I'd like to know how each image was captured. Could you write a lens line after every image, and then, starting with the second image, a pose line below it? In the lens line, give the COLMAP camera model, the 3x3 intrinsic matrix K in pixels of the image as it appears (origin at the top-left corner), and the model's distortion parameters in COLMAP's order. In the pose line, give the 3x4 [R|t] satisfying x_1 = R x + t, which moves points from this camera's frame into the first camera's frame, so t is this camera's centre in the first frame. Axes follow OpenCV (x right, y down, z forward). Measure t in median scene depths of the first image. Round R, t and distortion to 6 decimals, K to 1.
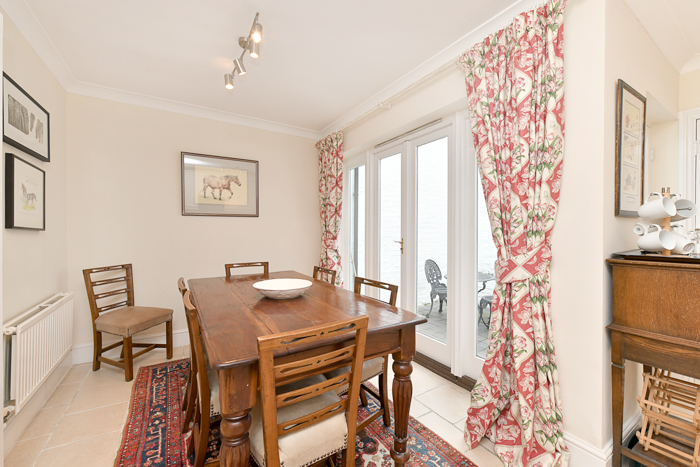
lens RADIAL K [[297.4, 0, 351.7], [0, 297.4, 232.5], [0, 0, 1]] dist [-0.001800, -0.000176]
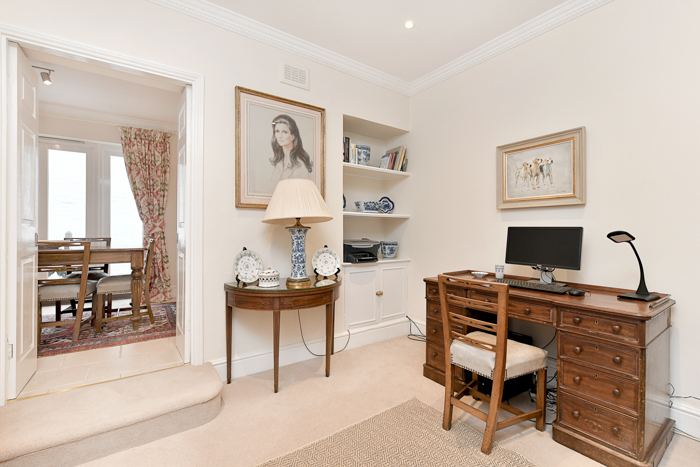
lens RADIAL K [[316.9, 0, 349.7], [0, 316.9, 232.5], [0, 0, 1]] dist [0.000270, 0.000046]
pose [[-0.071393, -0.001226, 0.997447, -0.271929], [0.009585, 0.999952, 0.001916, 0.020368], [-0.997402, 0.009697, -0.071378, -0.057471]]
